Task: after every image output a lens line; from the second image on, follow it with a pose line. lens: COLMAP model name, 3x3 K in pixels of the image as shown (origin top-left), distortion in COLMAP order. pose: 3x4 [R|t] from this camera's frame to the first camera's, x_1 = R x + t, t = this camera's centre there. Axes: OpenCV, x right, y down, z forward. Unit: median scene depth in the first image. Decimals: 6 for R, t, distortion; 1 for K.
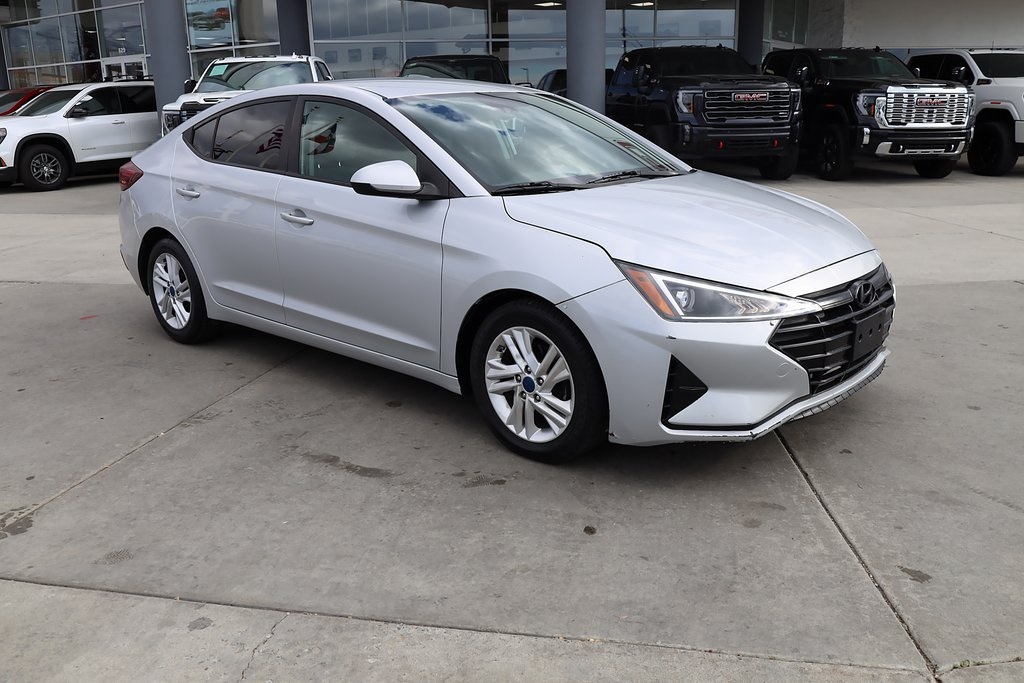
lens RADIAL K [[848.1, 0, 512.0], [0, 848.1, 341.5], [0, 0, 1]] dist [-0.008956, -0.007679]
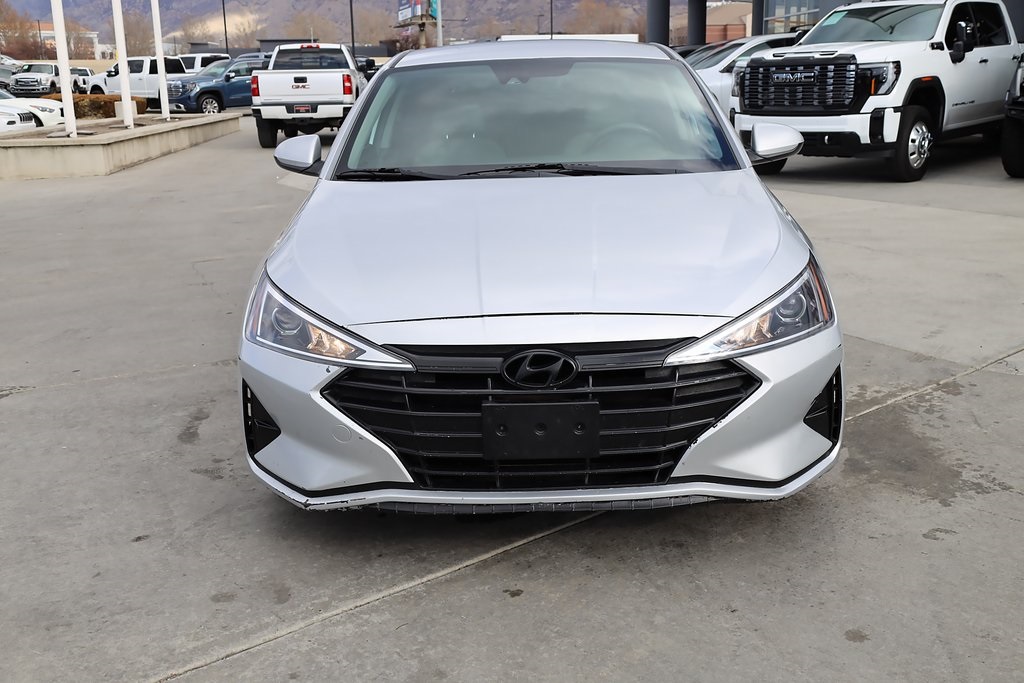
lens RADIAL K [[992.1, 0, 512.0], [0, 992.1, 341.5], [0, 0, 1]] dist [0.000595, -0.000454]
pose [[0.660011, 0.191971, -0.726315, 1.027357], [-0.184618, 0.978599, 0.090887, -0.152888], [0.728218, 0.074104, 0.681327, 0.488982]]
